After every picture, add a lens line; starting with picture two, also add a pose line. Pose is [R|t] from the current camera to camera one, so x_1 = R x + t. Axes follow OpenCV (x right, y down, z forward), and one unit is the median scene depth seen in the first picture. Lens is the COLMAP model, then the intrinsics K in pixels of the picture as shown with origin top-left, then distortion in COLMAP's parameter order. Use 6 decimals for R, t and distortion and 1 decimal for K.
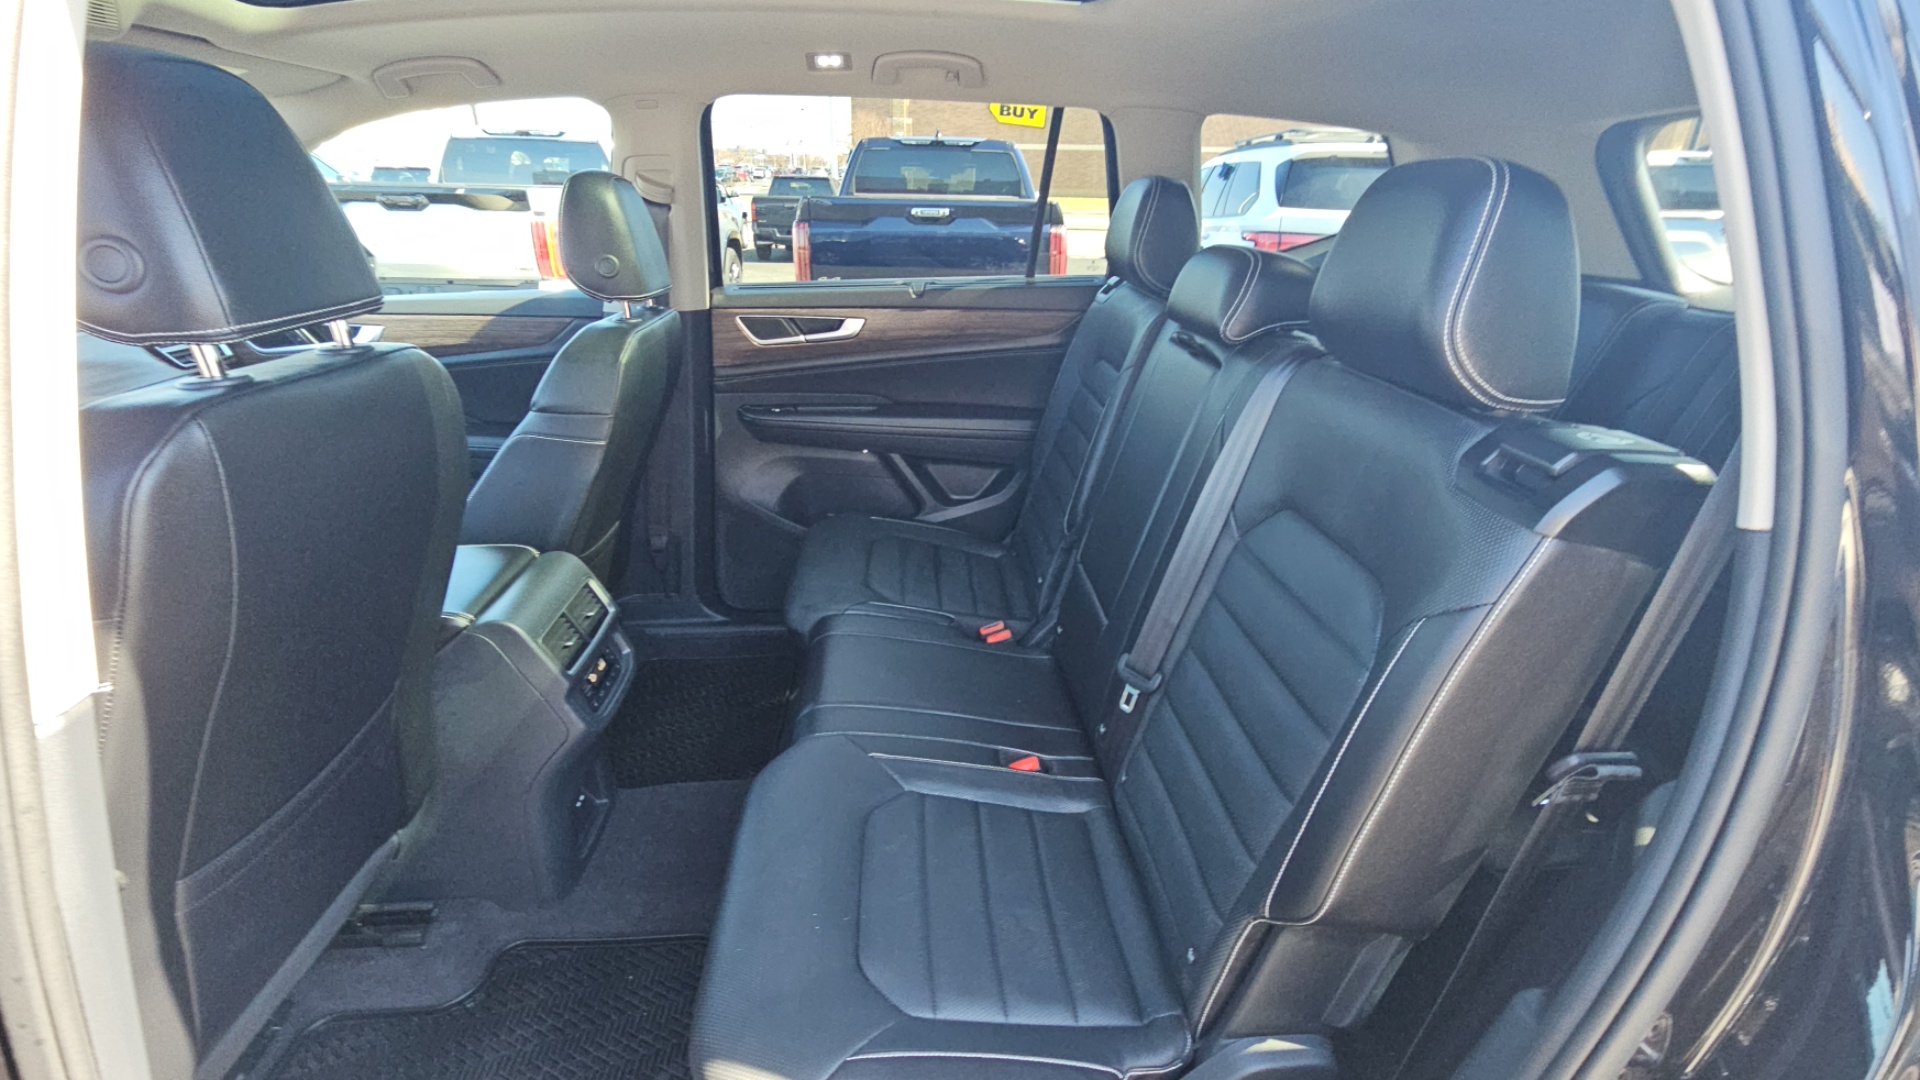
lens RADIAL K [[851.3, 0, 962.8], [0, 851.3, 548.5], [0, 0, 1]] dist [0.000985, -0.000987]
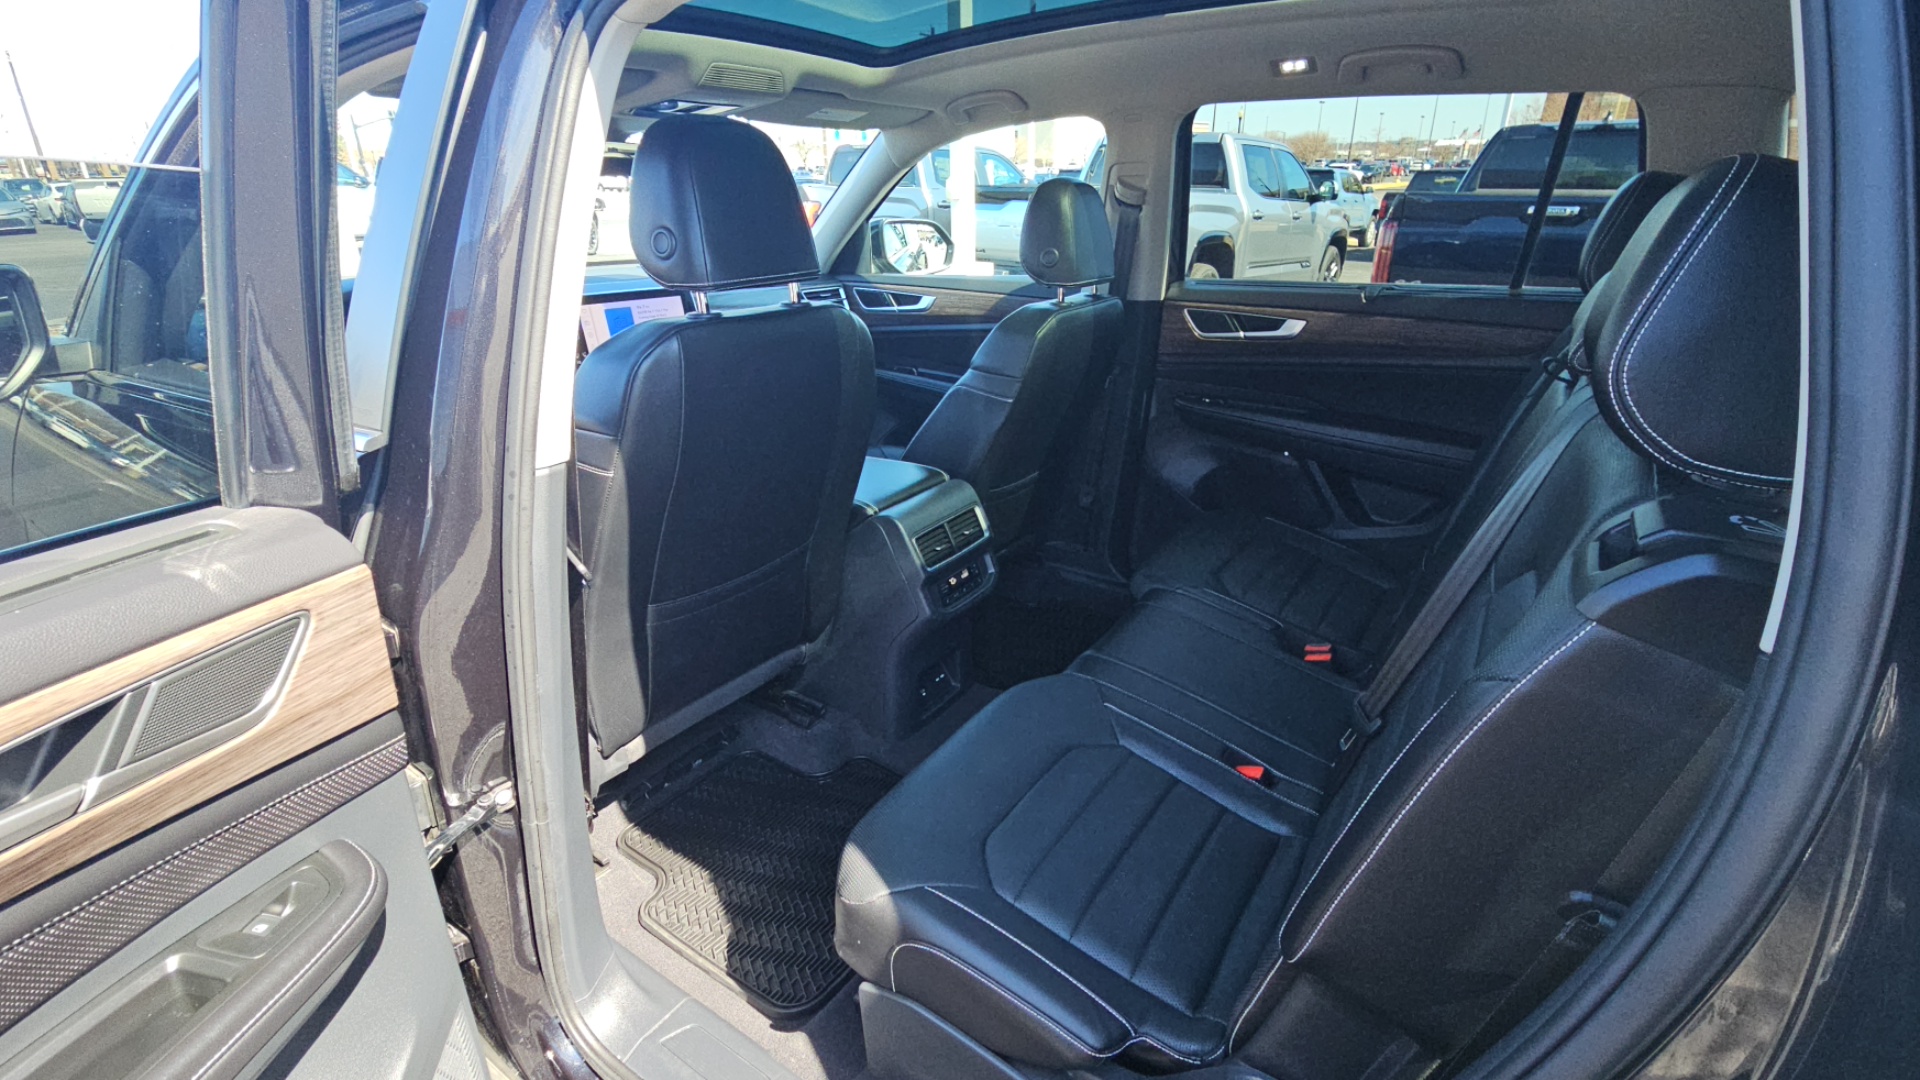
lens RADIAL K [[852.7, 0, 981.9], [0, 852.7, 543.2], [0, 0, 1]] dist [0.007039, -0.005176]
pose [[0.787170, 0.228577, -0.572815, 0.263770], [-0.229949, 0.970587, 0.071305, -0.002332], [0.572265, 0.075589, 0.816578, -0.010632]]
